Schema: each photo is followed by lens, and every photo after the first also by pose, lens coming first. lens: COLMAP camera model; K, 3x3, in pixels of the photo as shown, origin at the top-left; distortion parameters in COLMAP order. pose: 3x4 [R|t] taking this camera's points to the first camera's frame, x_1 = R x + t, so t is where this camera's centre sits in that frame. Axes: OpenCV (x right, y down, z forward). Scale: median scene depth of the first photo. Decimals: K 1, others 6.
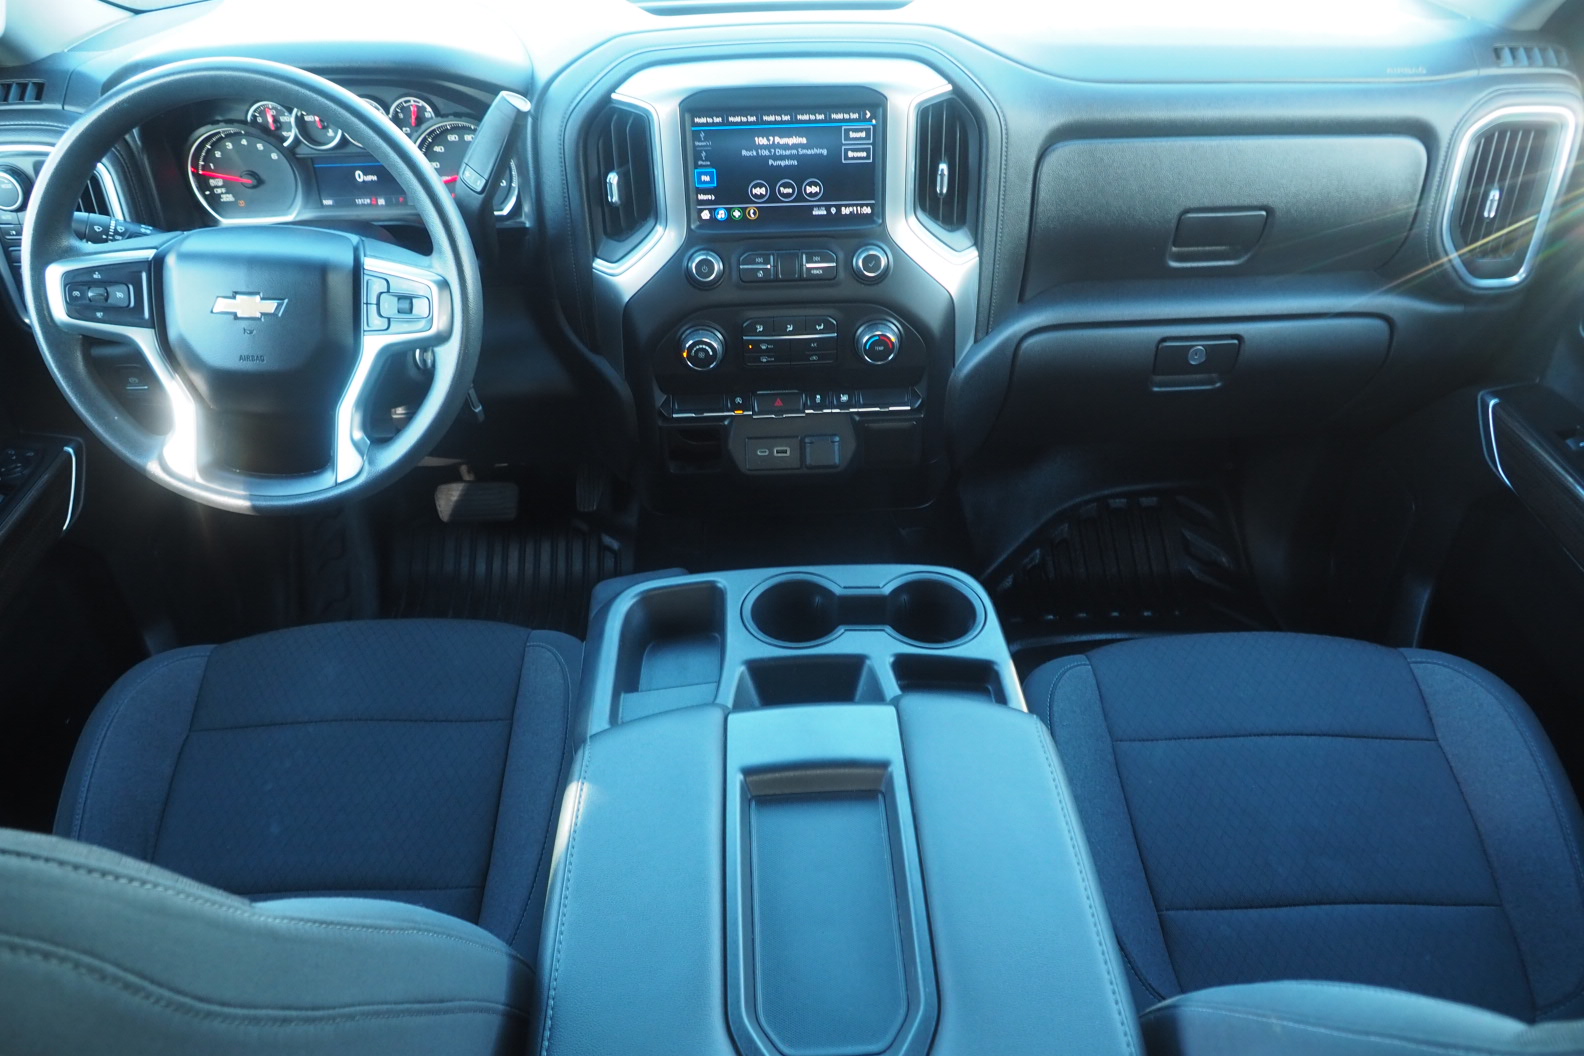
lens RADIAL K [[1106.4, 0, 800.9], [0, 1106.4, 518.1], [0, 0, 1]] dist [-0.034749, 0.010300]
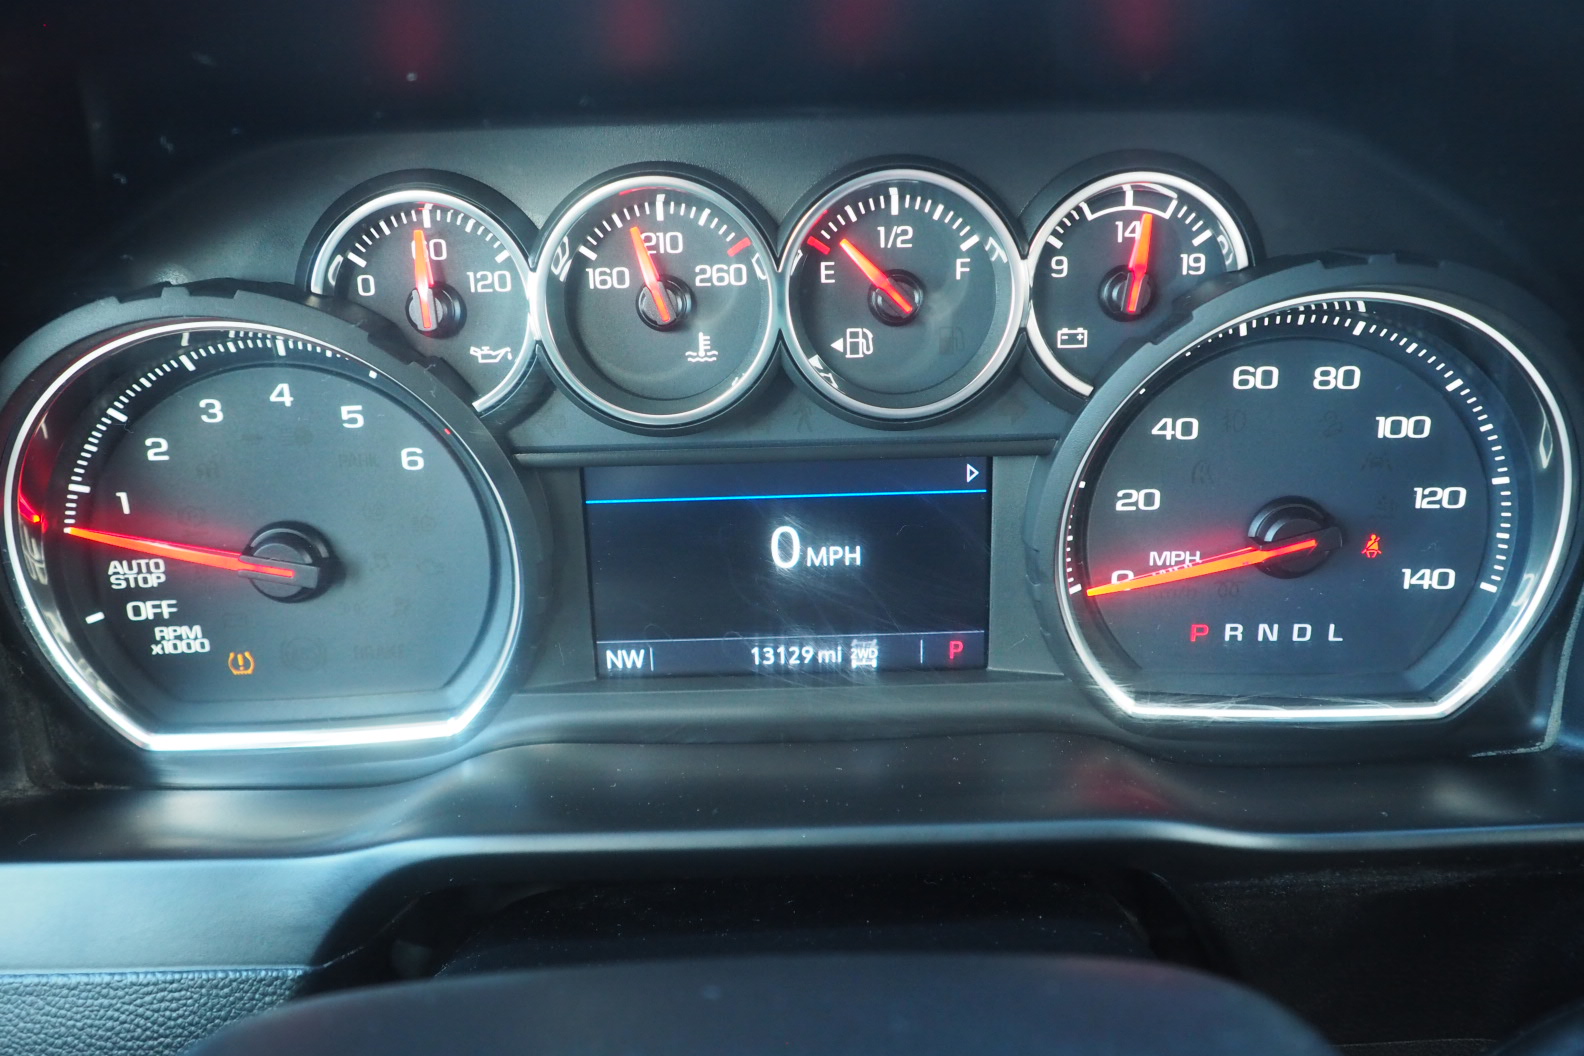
lens RADIAL K [[1147.7, 0, 800.8], [0, 1147.7, 538.0], [0, 0, 1]] dist [-0.030963, 0.011326]
pose [[0.999008, -0.003301, -0.044400, -0.410458], [-0.008213, 0.966472, -0.256642, -0.268577], [0.043758, 0.256752, 0.965486, 0.821150]]
